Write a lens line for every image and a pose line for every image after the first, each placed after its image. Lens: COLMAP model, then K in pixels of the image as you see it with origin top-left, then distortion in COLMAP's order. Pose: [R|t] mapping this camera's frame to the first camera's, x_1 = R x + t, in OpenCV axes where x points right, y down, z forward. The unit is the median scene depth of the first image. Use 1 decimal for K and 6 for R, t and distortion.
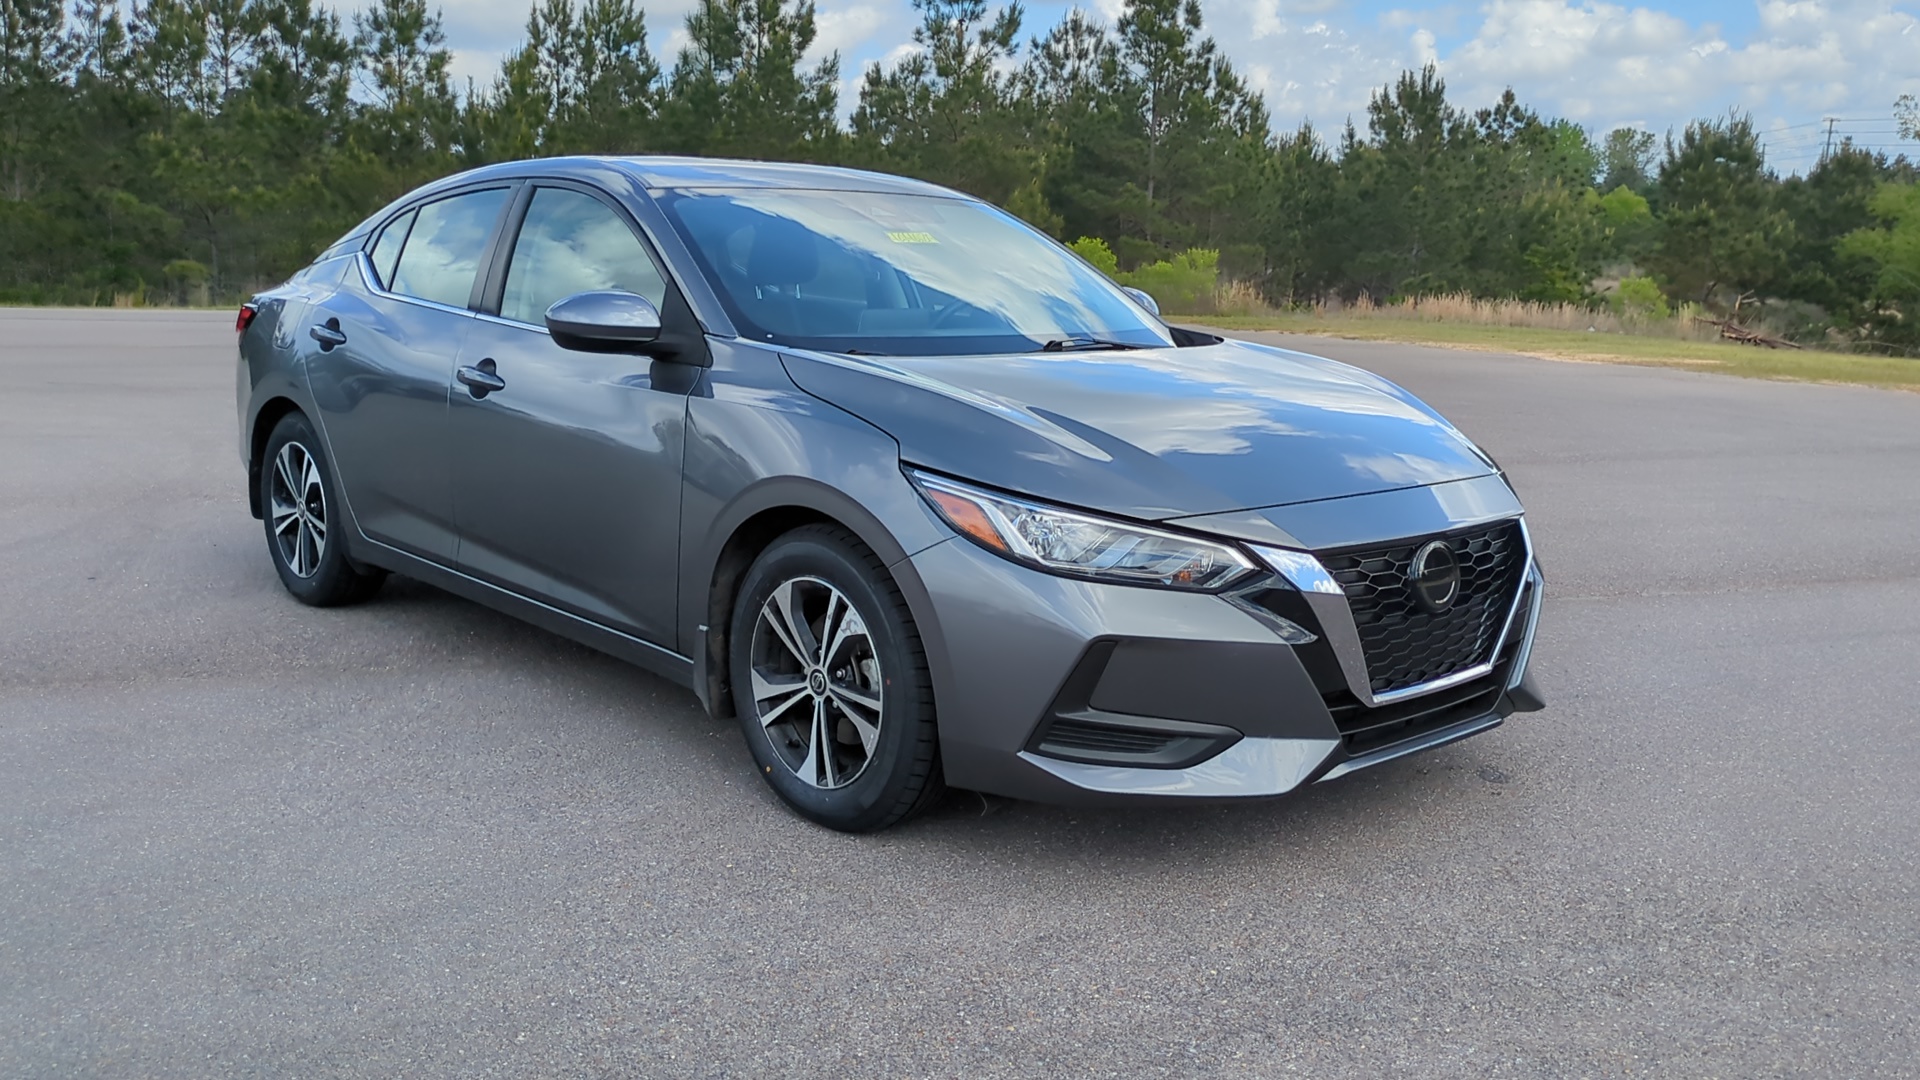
lens RADIAL K [[1666.8, 0, 959.5], [0, 1666.8, 518.2], [0, 0, 1]] dist [0.047903, -0.054343]
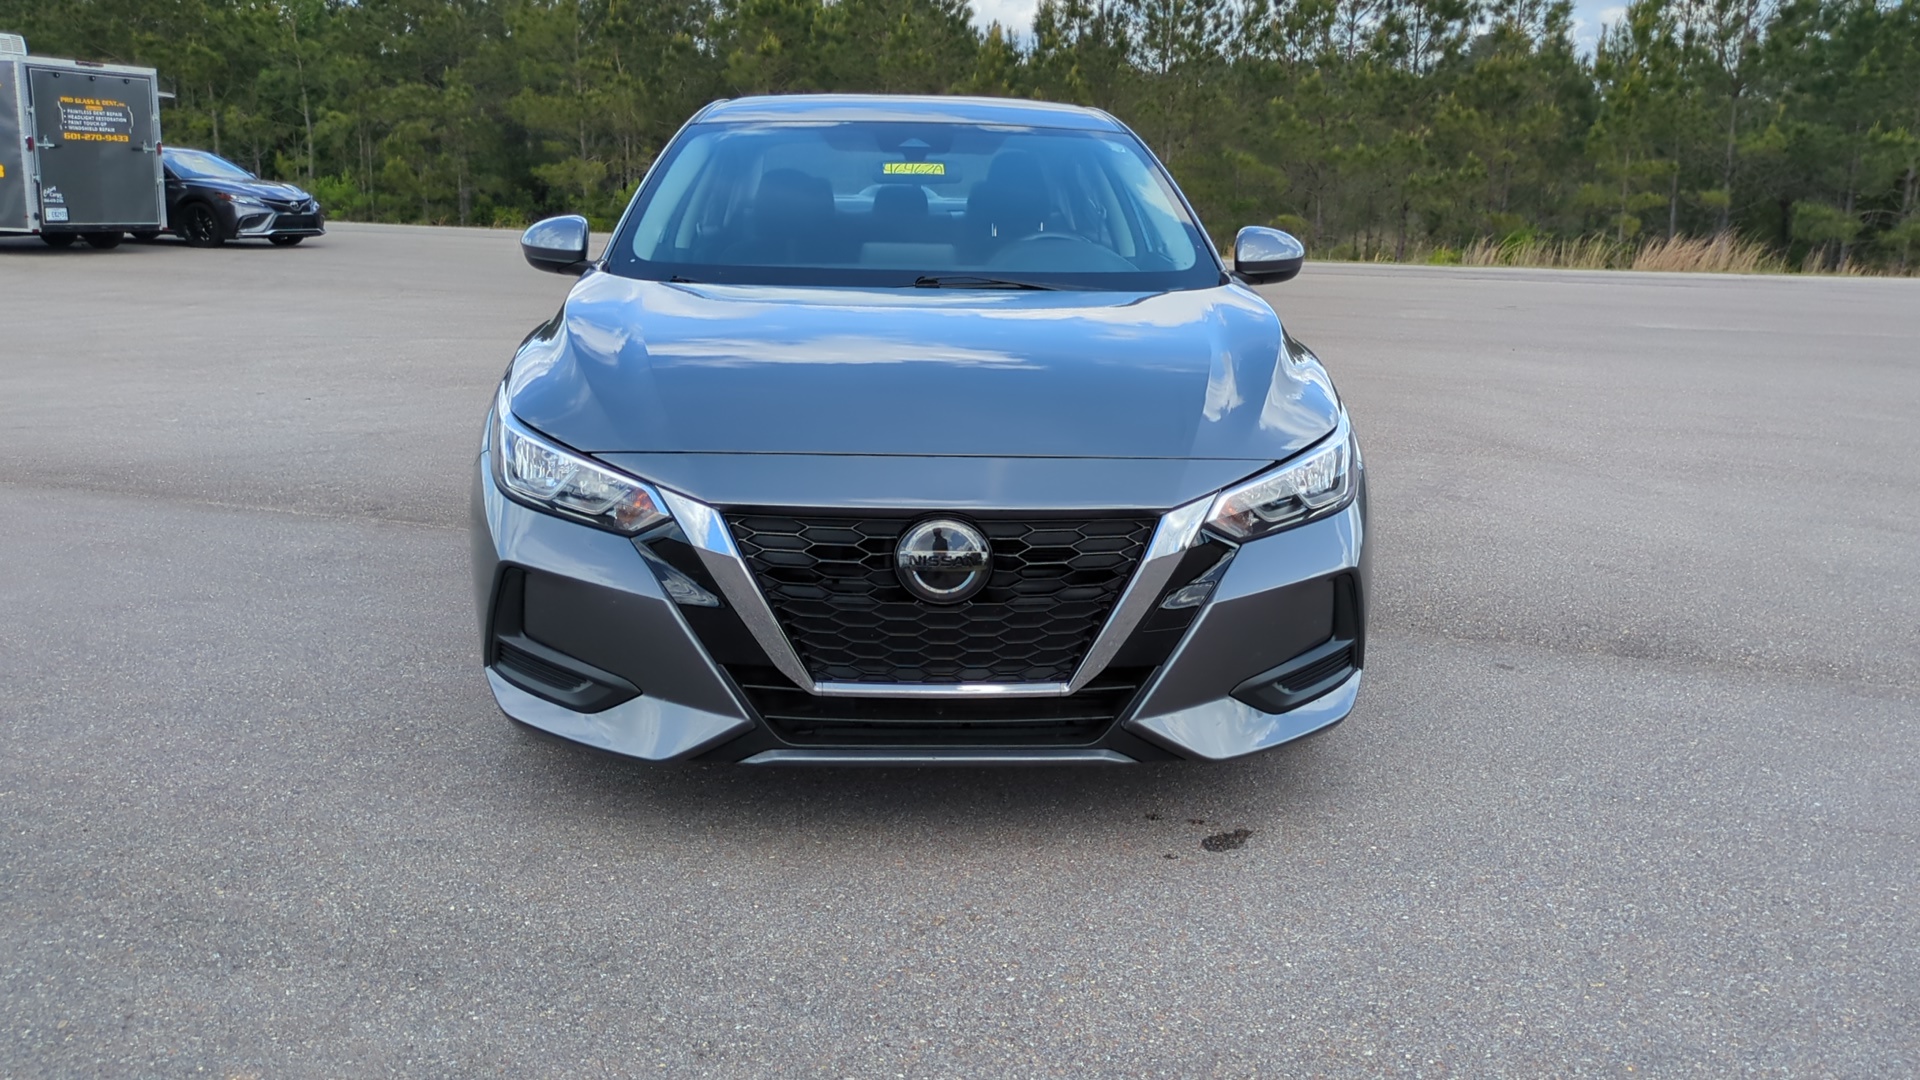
lens RADIAL K [[1666.8, 0, 959.5], [0, 1666.8, 518.2], [0, 0, 1]] dist [0.047903, -0.054343]
pose [[0.775768, 0.118990, -0.619698, 0.062585], [-0.103804, 0.992745, 0.060673, -0.003005], [0.622422, 0.017259, 0.782491, 0.026946]]
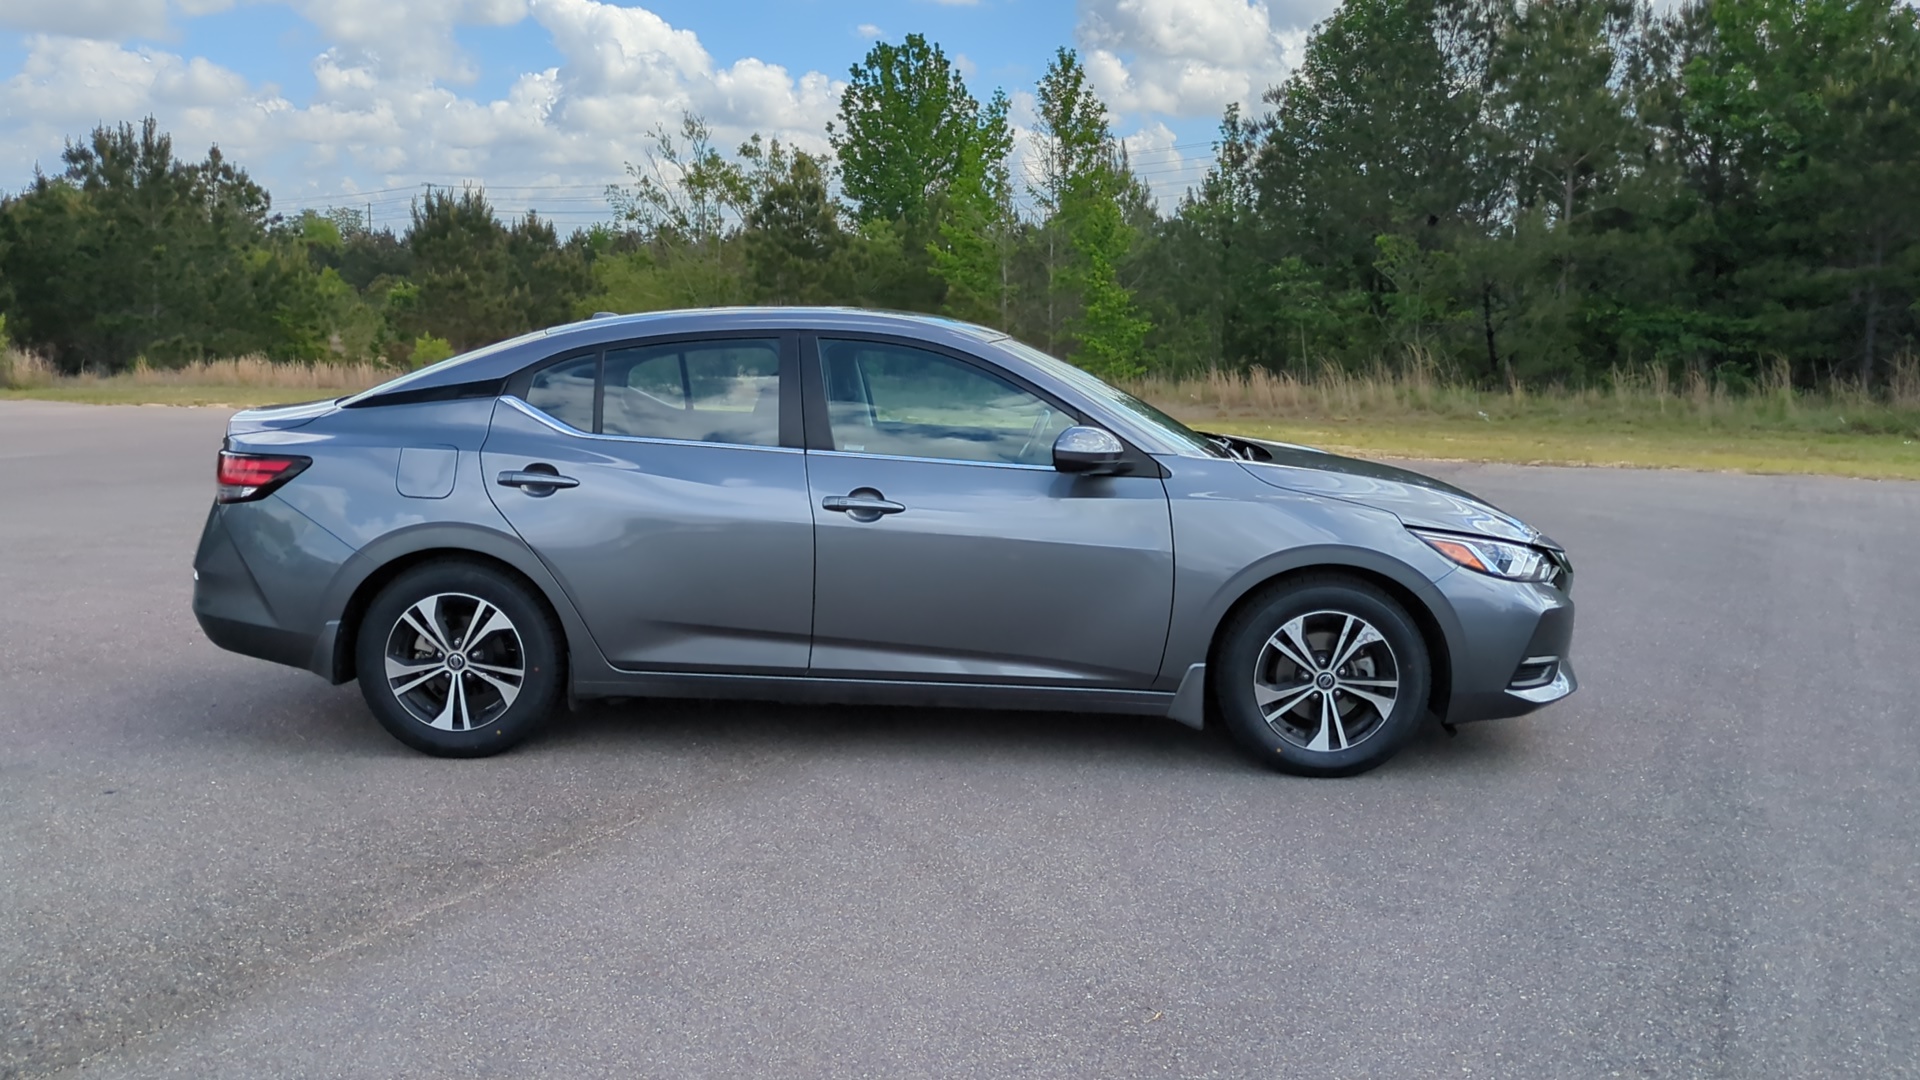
lens RADIAL K [[1666.8, 0, 959.5], [0, 1666.8, 518.2], [0, 0, 1]] dist [0.047903, -0.054343]
pose [[0.704602, -0.095618, 0.703131, -0.107165], [0.116526, 0.993020, 0.018269, -0.008805], [-0.699970, 0.069061, 0.710825, 0.012885]]
